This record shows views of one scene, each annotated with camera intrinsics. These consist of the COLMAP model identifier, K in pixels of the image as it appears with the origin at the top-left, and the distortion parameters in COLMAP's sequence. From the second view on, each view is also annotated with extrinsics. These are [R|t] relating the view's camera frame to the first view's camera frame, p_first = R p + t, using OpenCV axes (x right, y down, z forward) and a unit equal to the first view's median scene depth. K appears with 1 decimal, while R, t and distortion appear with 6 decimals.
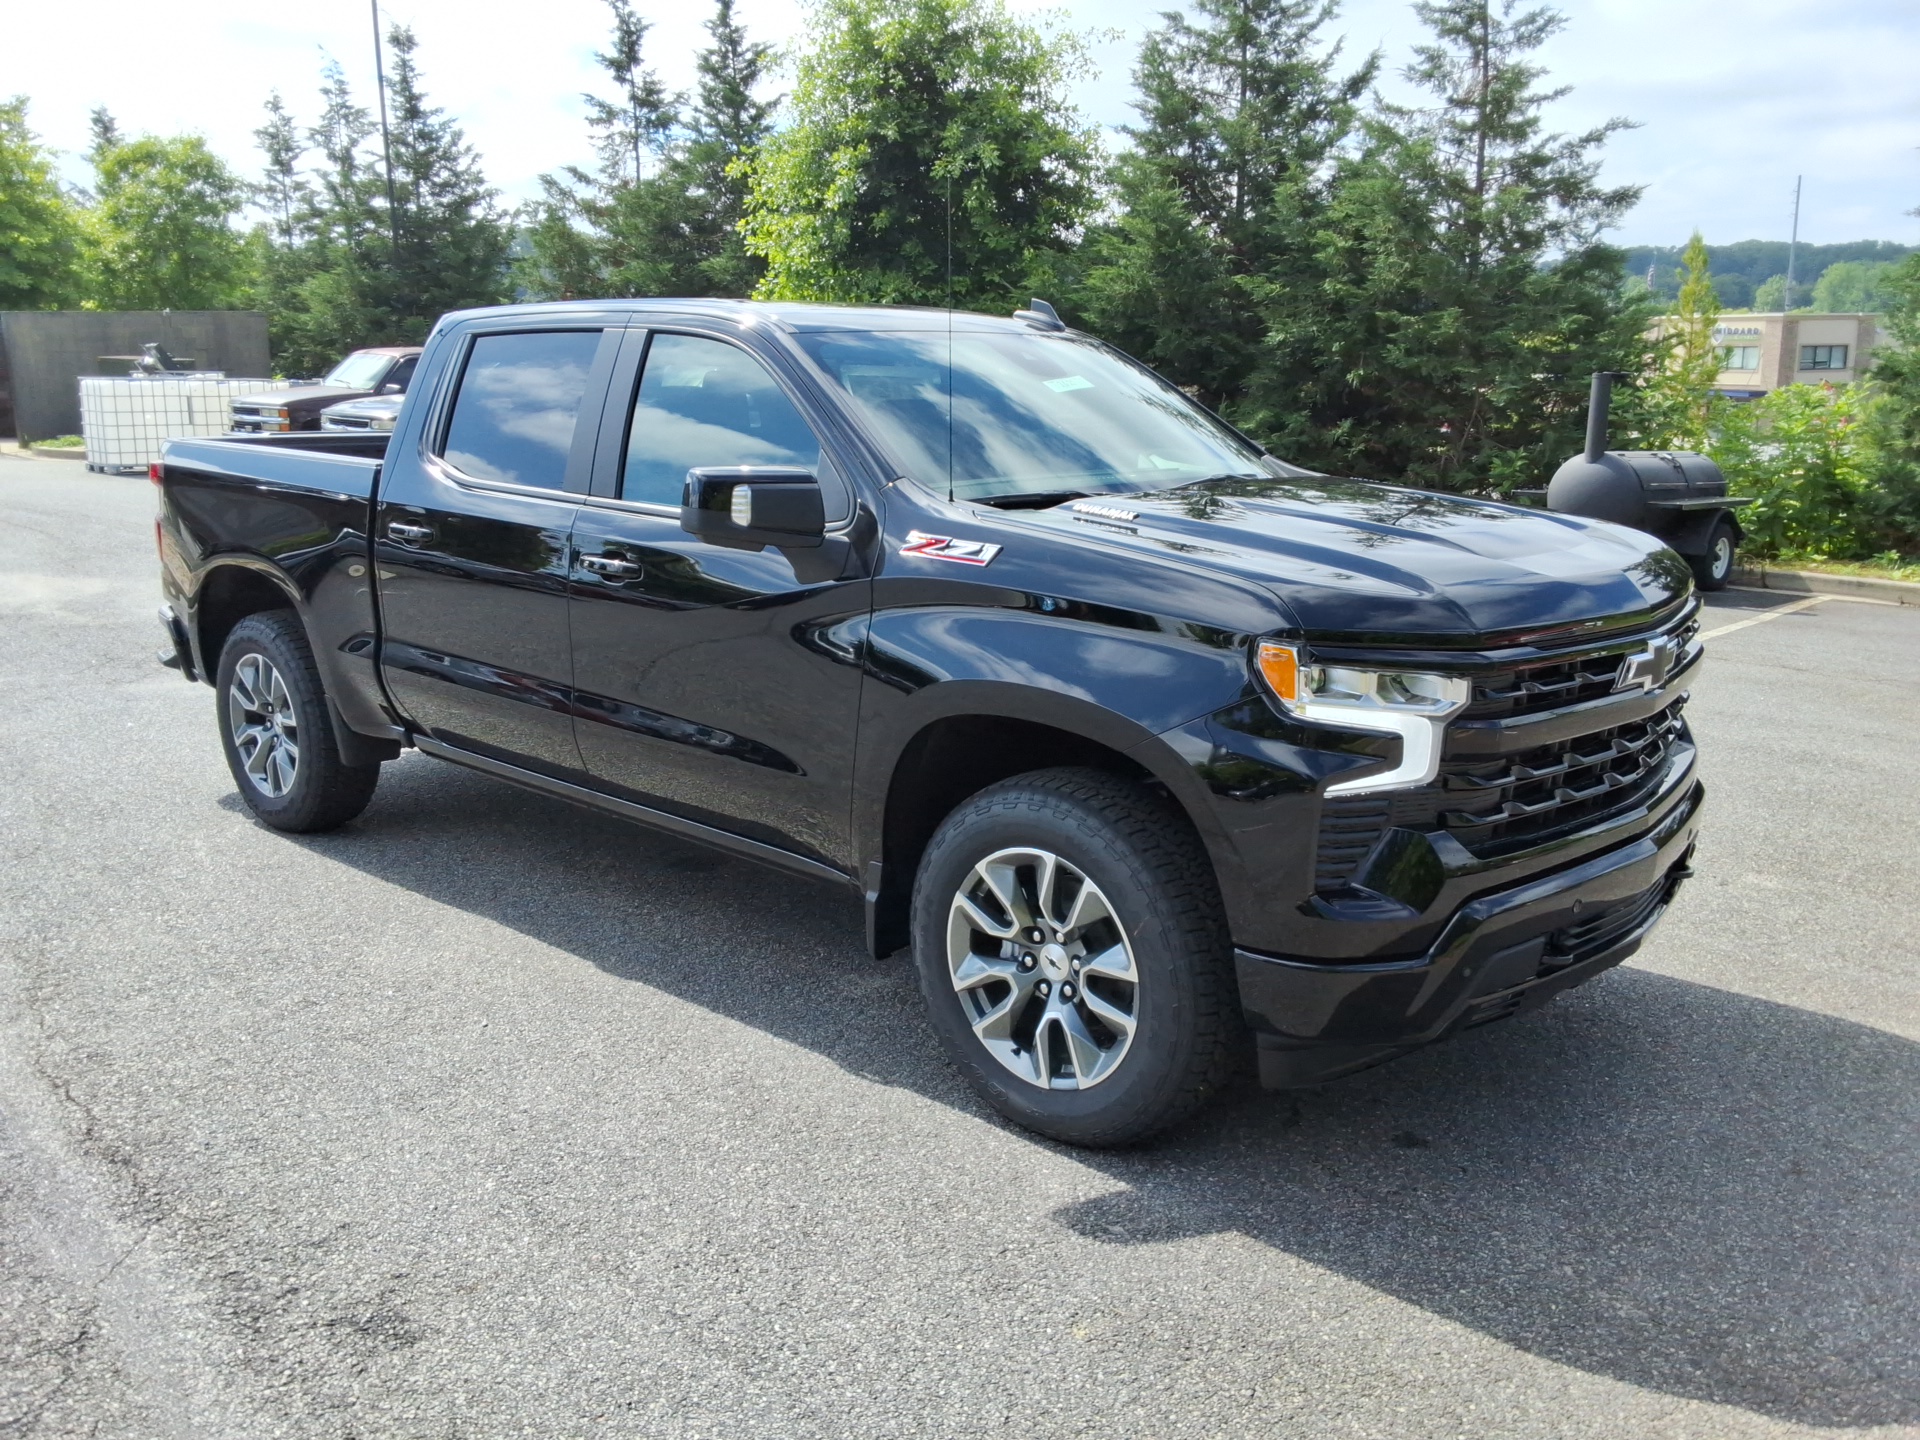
lens RADIAL K [[1545.4, 0, 962.3], [0, 1545.4, 726.0], [0, 0, 1]] dist [0.115477, -0.202535]
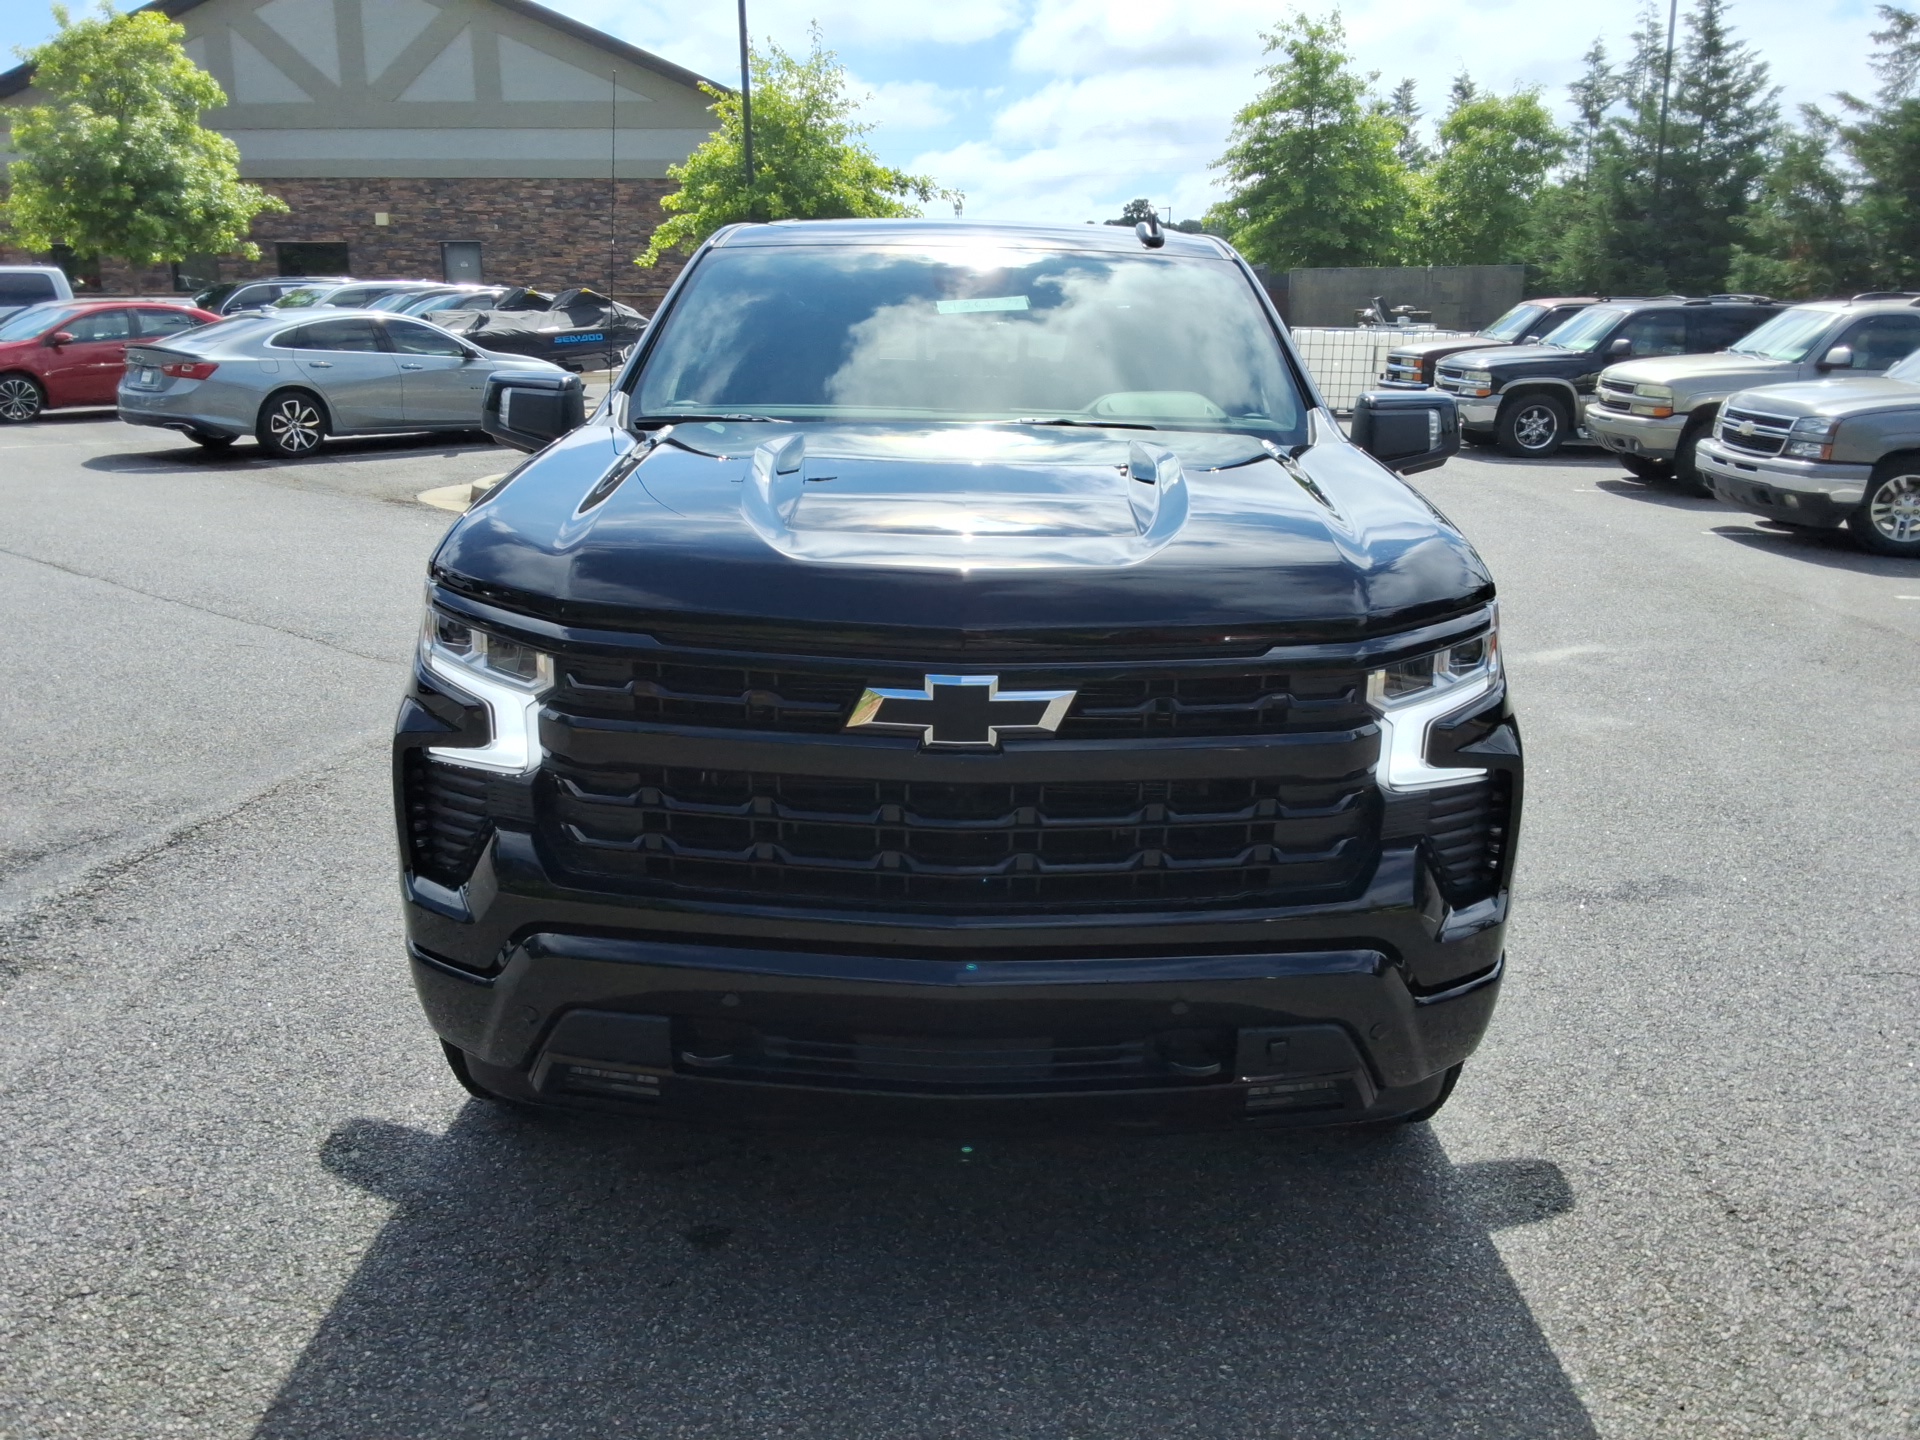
lens RADIAL K [[1583.7, 0, 990.3], [0, 1583.7, 685.7], [0, 0, 1]] dist [0.088566, -0.160579]
pose [[0.658415, 0.176567, -0.731651, 0.126300], [-0.180351, 0.980785, 0.074390, -0.013170], [0.730727, 0.082975, 0.677608, 0.072206]]
